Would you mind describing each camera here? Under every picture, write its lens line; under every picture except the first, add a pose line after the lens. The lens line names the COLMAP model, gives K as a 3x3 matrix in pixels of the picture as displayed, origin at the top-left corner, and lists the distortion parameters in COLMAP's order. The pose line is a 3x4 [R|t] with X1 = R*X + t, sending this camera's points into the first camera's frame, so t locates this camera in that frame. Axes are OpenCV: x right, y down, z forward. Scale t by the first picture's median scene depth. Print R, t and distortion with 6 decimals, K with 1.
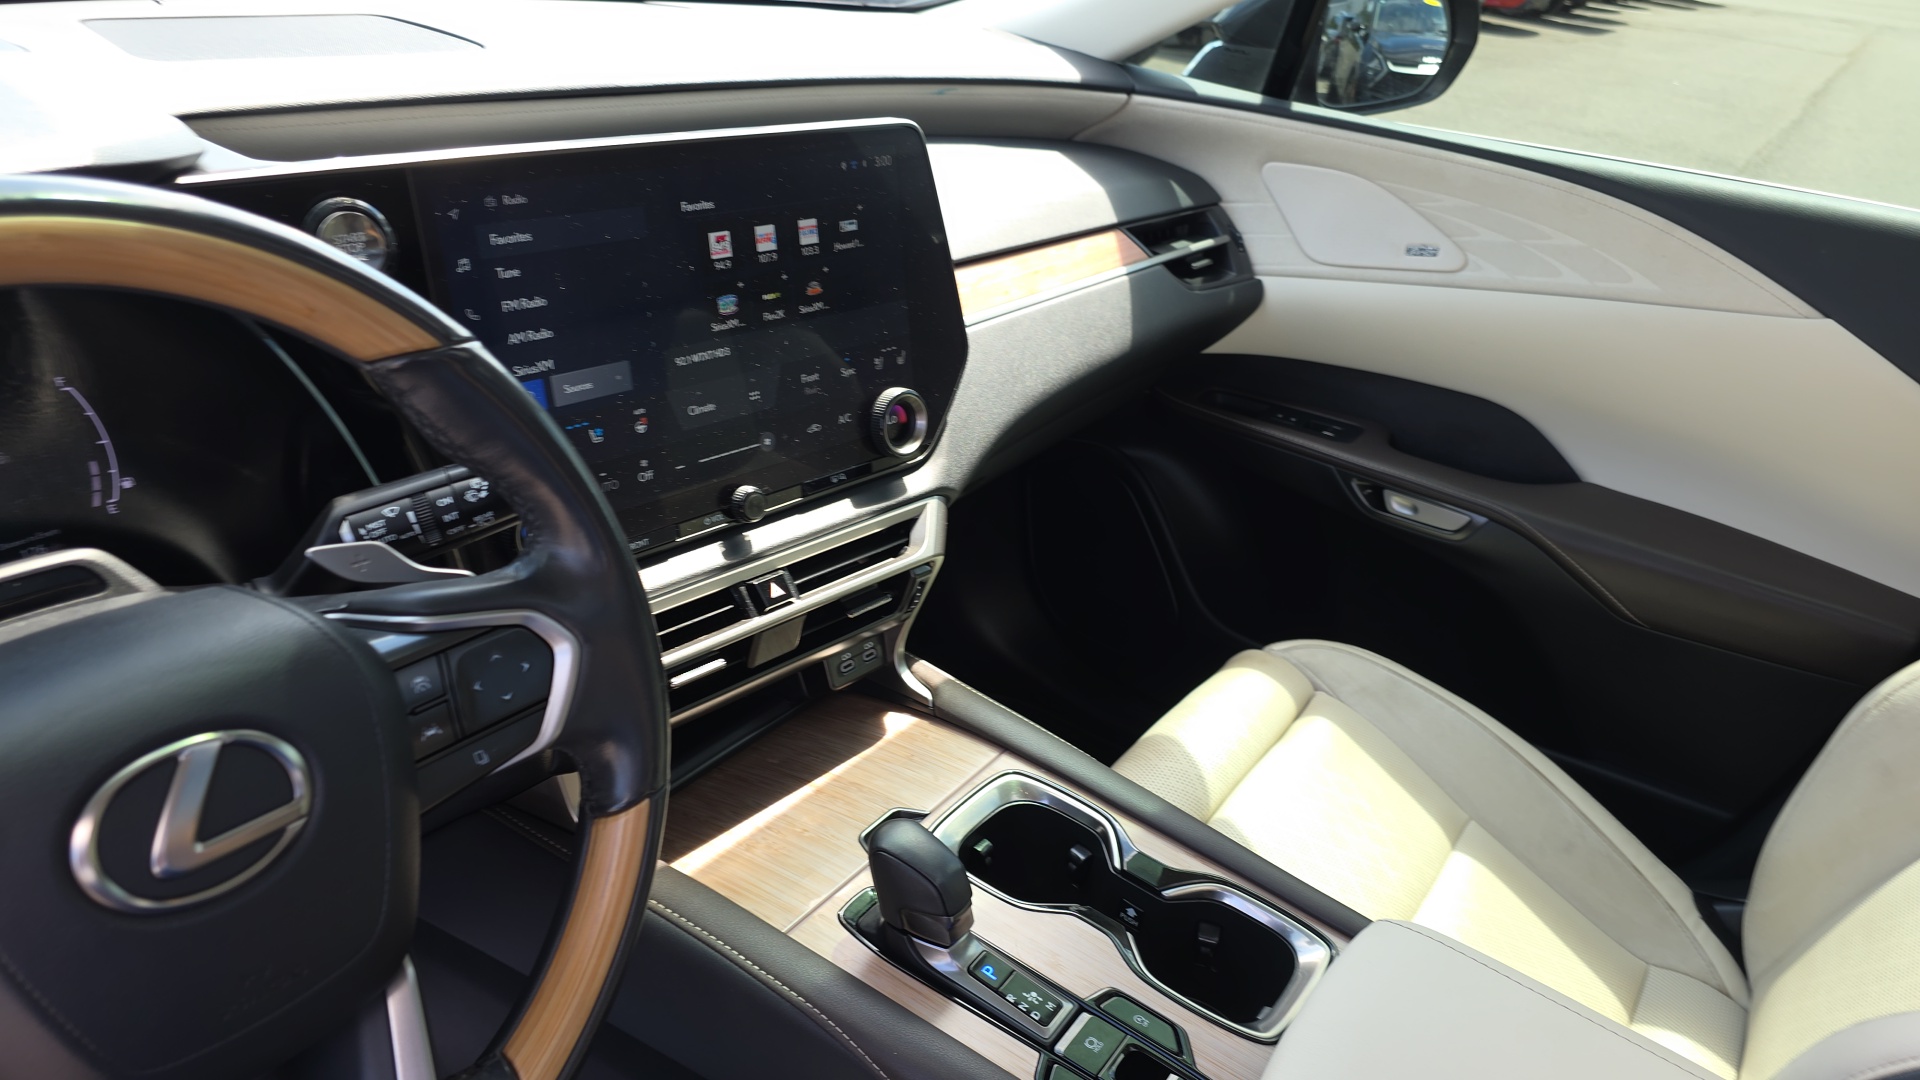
lens RADIAL K [[1303.8, 0, 968.4], [0, 1303.8, 597.4], [0, 0, 1]] dist [0.002330, -0.038955]
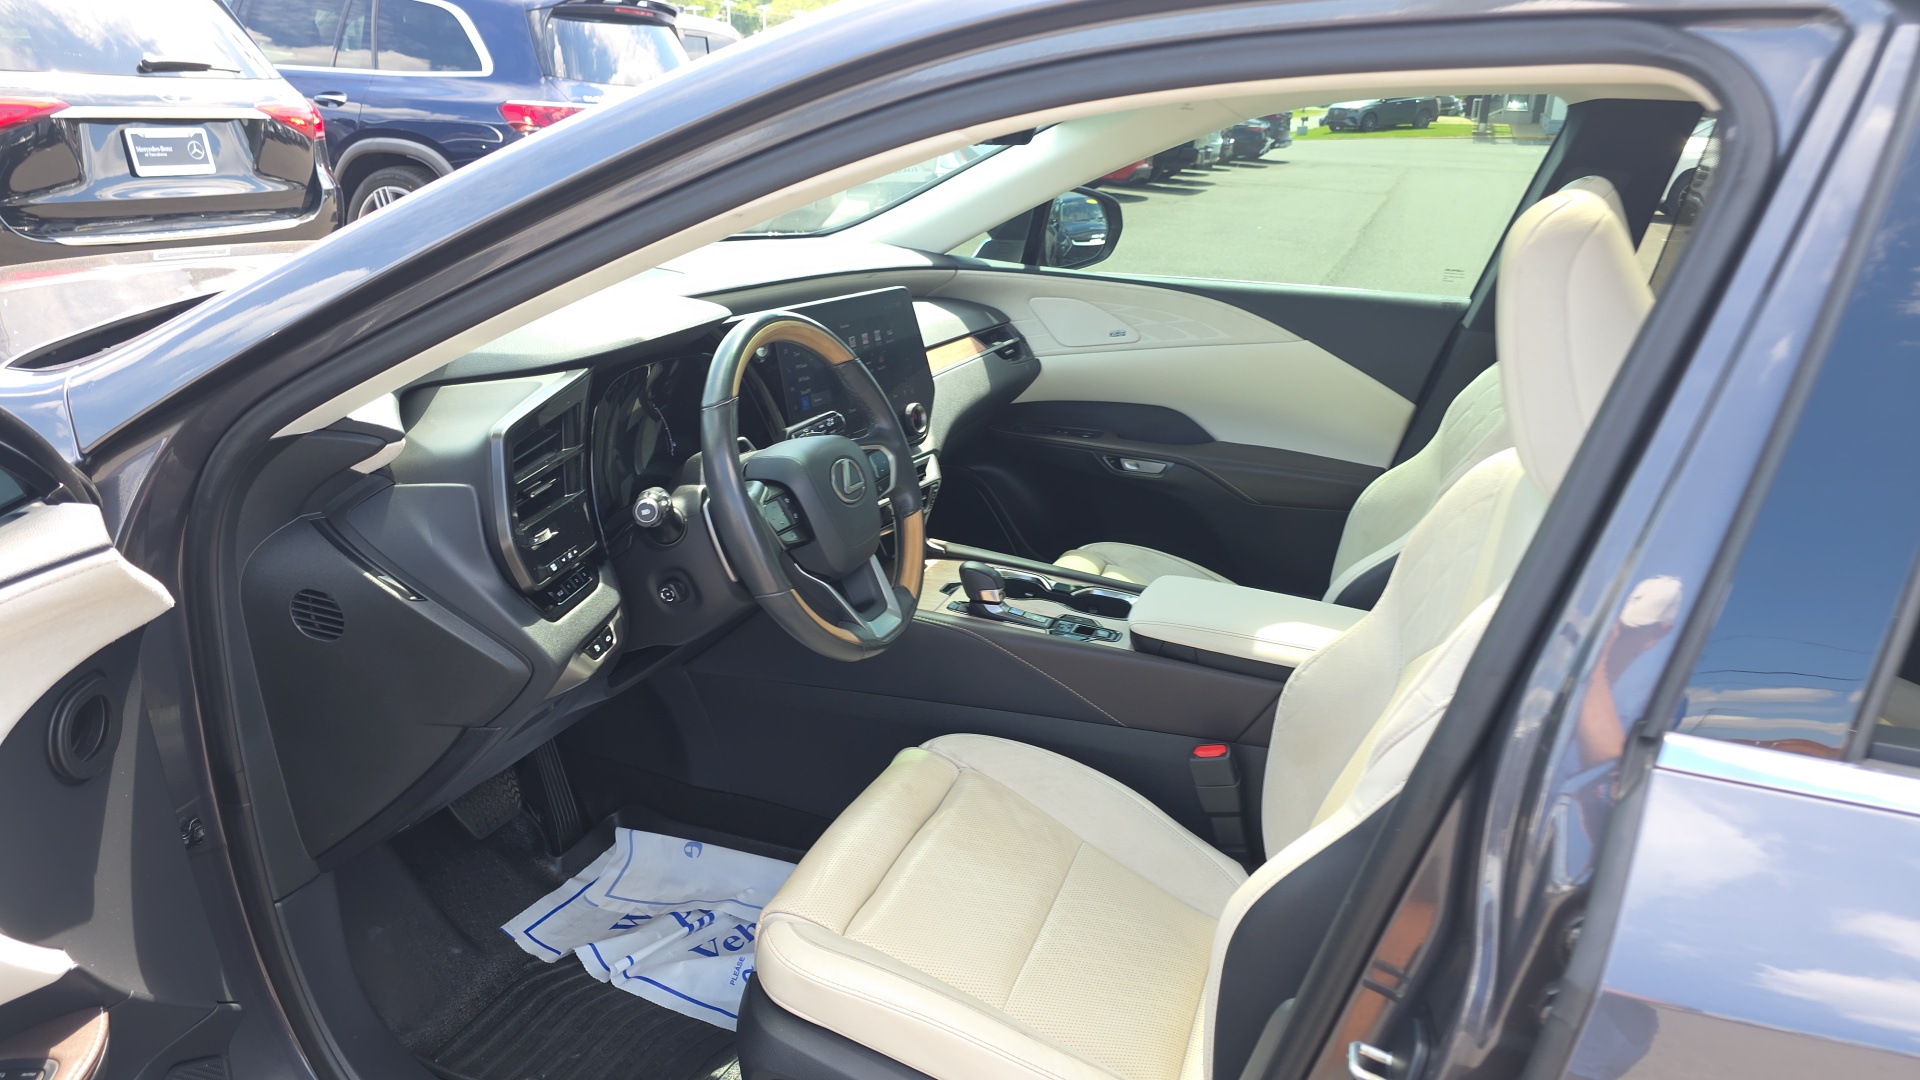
lens RADIAL K [[1303.8, 0, 968.4], [0, 1303.8, 597.4], [0, 0, 1]] dist [0.002330, -0.038955]
pose [[0.965599, -0.137644, 0.220619, -0.535156], [0.164561, 0.980371, -0.108592, 0.449024], [-0.201341, 0.141162, 0.969296, -1.199694]]
